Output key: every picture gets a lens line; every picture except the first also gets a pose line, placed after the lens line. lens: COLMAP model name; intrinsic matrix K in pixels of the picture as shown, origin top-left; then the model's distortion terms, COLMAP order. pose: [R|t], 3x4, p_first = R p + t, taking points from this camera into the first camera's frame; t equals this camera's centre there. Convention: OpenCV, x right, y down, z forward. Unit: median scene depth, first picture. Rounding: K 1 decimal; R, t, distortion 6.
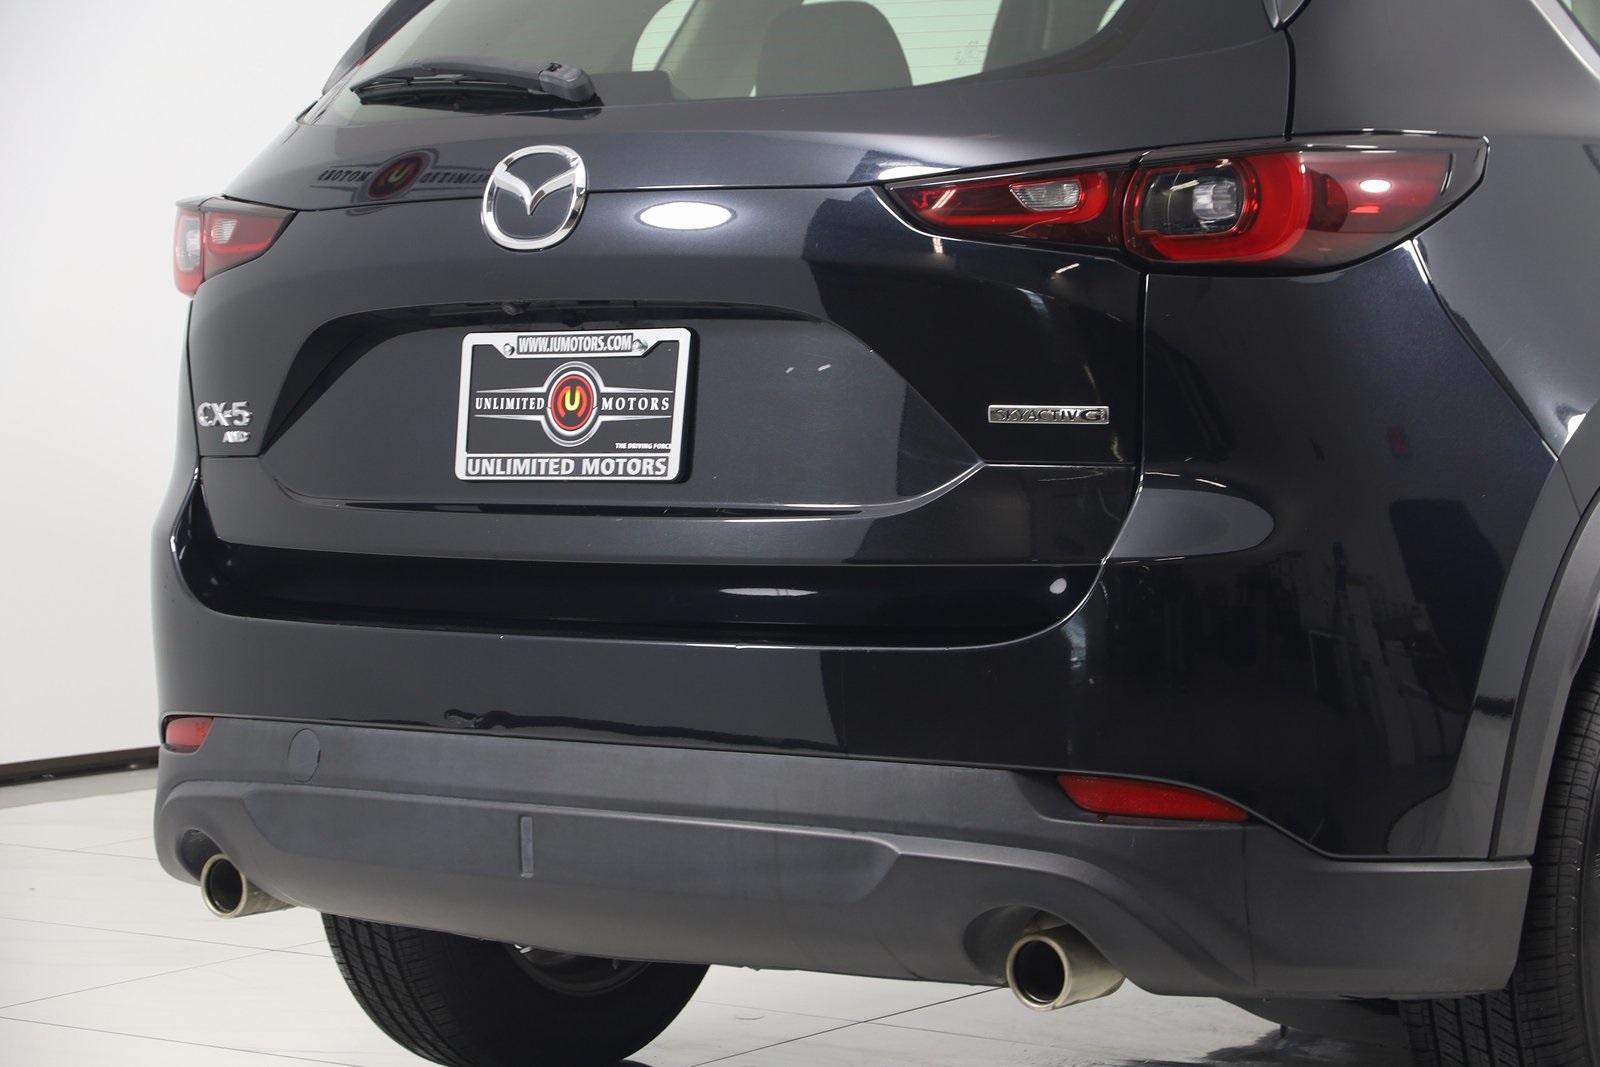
lens RADIAL K [[3826.1, 0, 800.0], [0, 3826.1, 533.5], [0, 0, 1]] dist [0.250798, 0.103160]
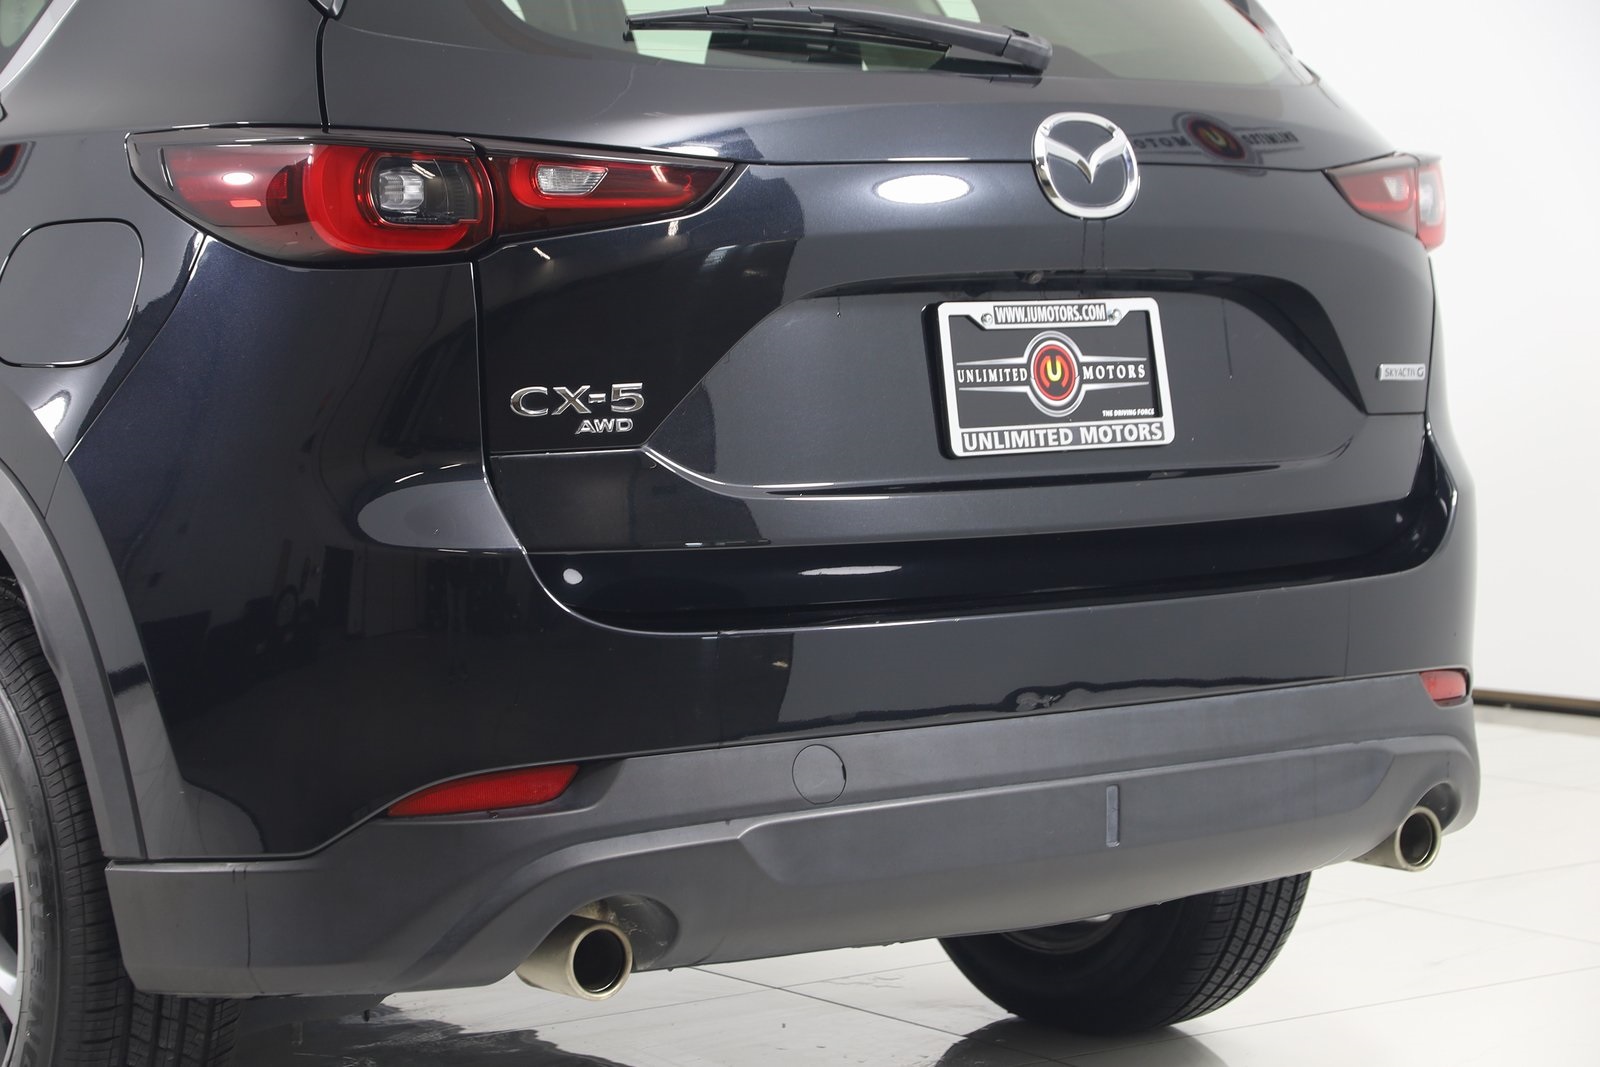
lens RADIAL K [[3826.1, 0, 800.0], [0, 3826.1, 533.5], [0, 0, 1]] dist [0.250798, 0.103160]
pose [[0.259000, -0.045220, 0.964818, -1.040667], [0.061883, 0.997628, 0.030145, -0.026538], [-0.963893, 0.051899, 0.261184, 0.805536]]
